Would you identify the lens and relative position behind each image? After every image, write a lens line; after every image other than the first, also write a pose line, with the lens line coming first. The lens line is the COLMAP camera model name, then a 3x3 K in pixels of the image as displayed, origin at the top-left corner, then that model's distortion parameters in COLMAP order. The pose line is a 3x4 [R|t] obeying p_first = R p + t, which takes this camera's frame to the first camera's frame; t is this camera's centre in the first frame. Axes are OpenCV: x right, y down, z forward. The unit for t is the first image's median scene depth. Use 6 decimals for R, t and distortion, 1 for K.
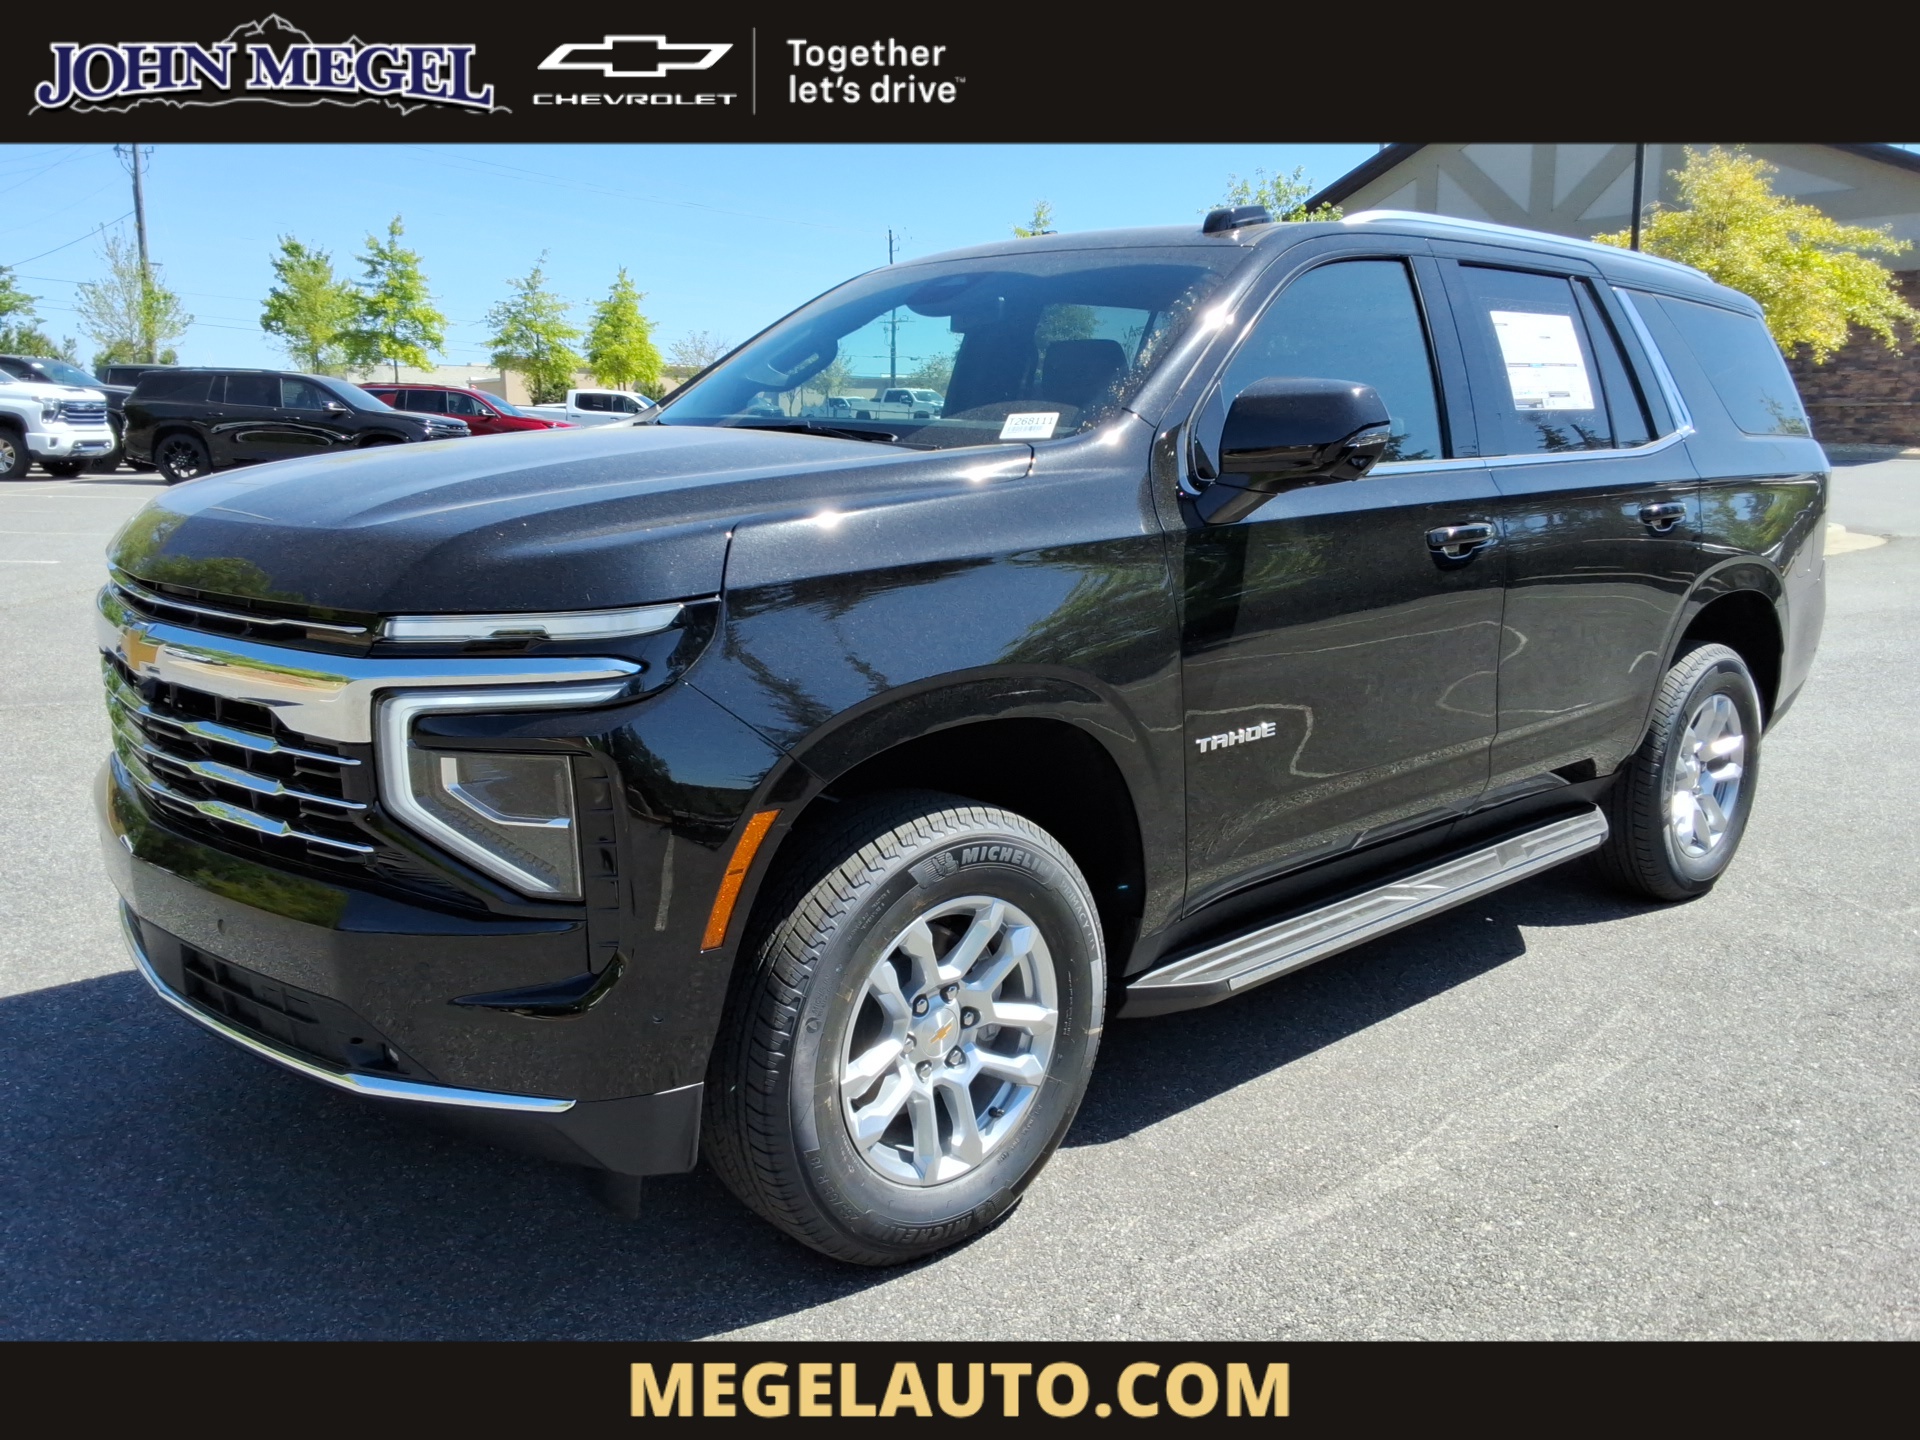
lens RADIAL K [[1543.4, 0, 958.1], [0, 1543.4, 702.5], [0, 0, 1]] dist [0.075130, -0.117295]
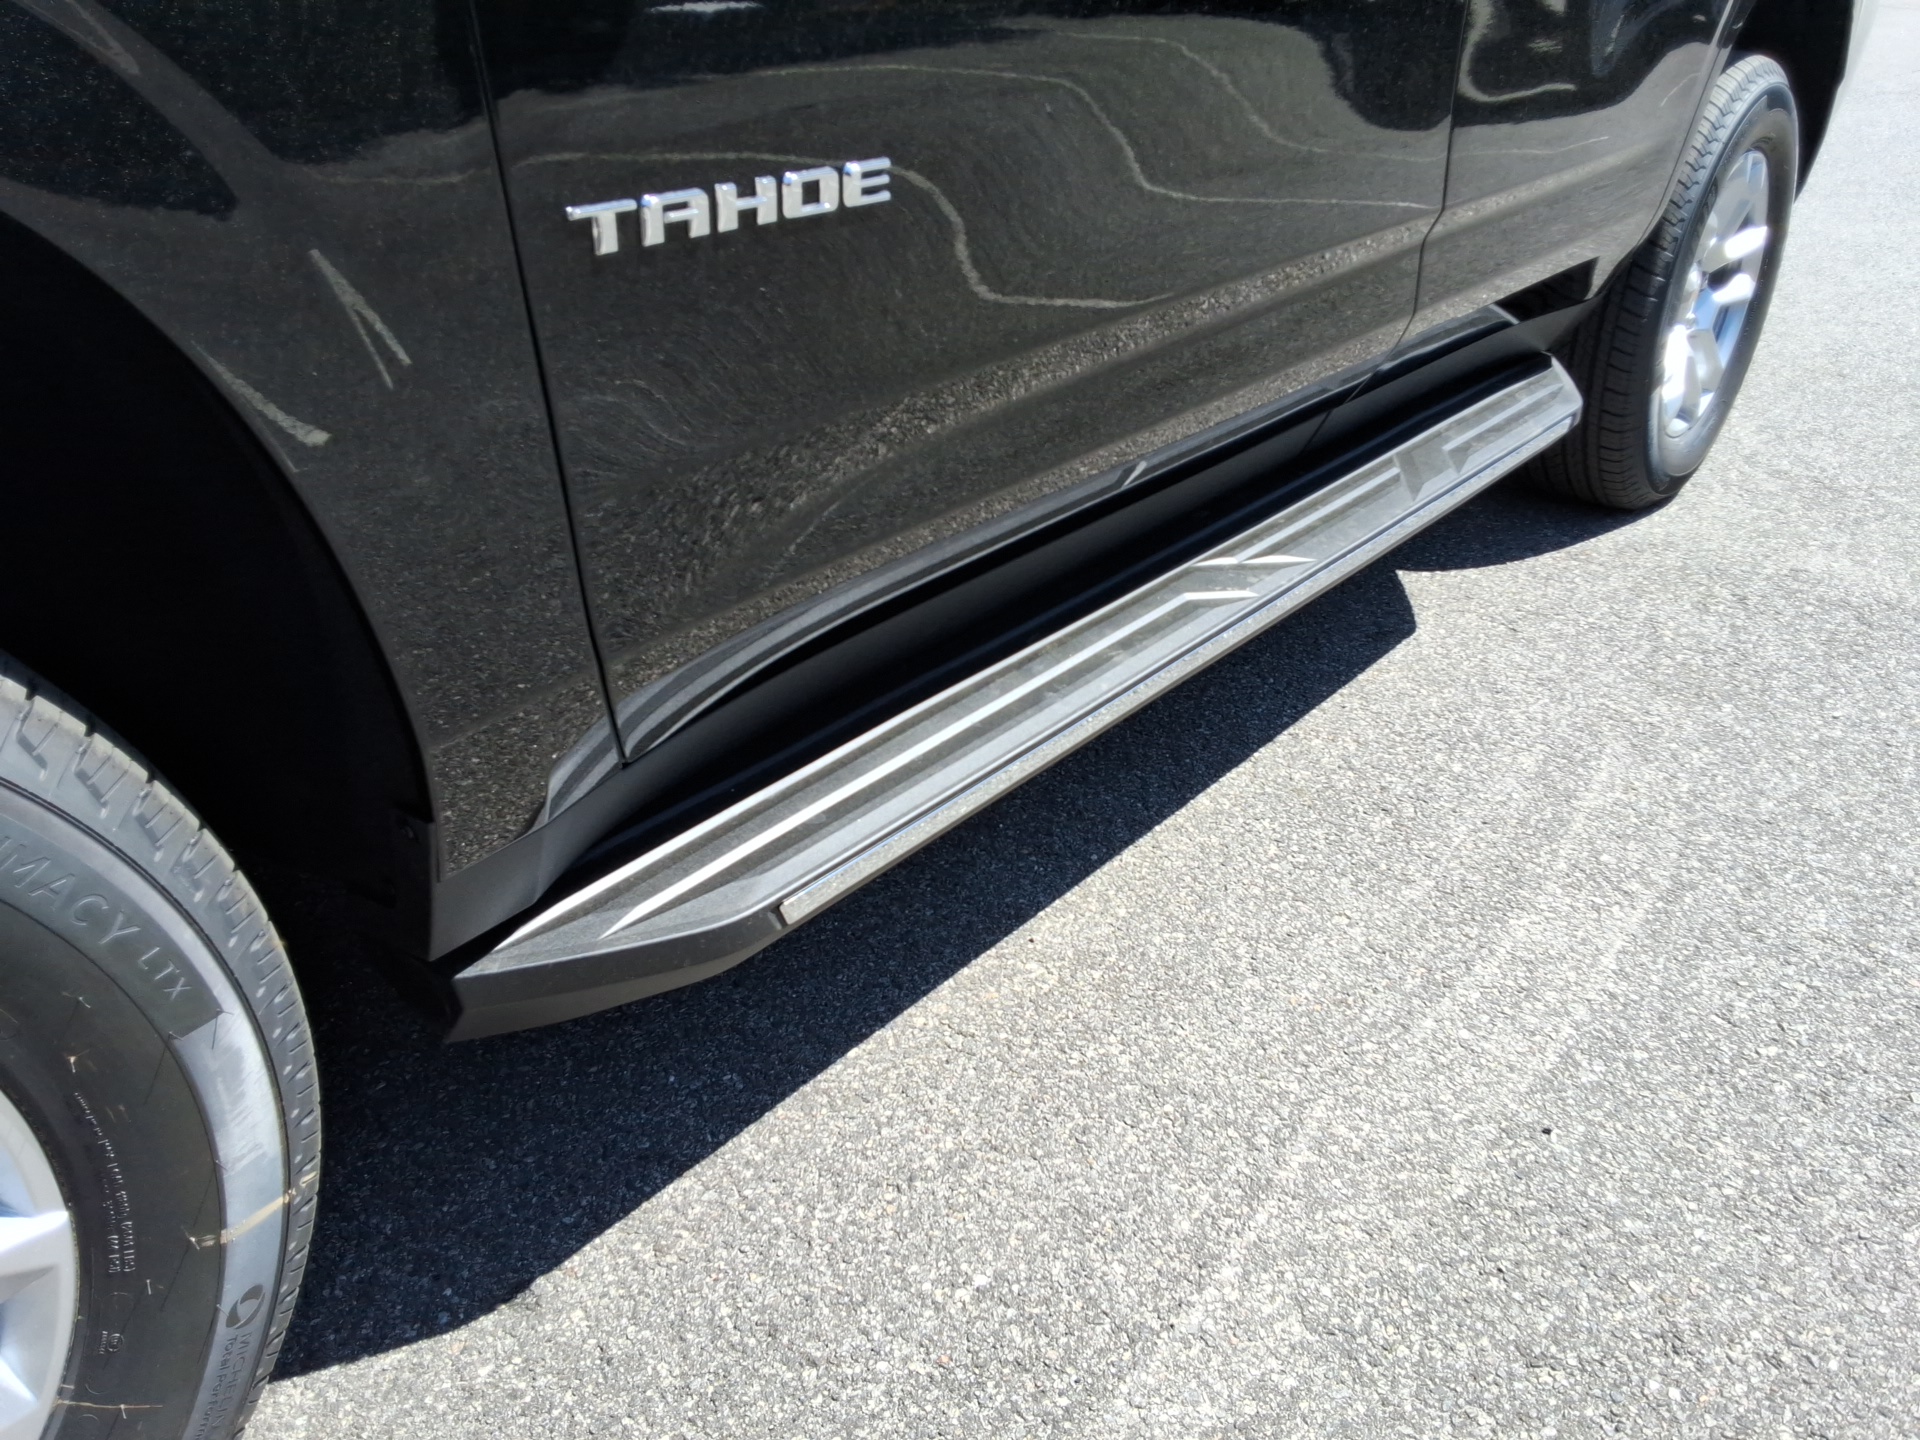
lens RADIAL K [[1543.4, 0, 951.8], [0, 1543.4, 714.1], [0, 0, 1]] dist [0.075130, -0.117295]
pose [[0.990990, -0.049730, 0.124359, 0.135911], [0.010203, 0.953845, 0.300125, 0.020668], [-0.133545, -0.296153, 0.945759, 0.519103]]
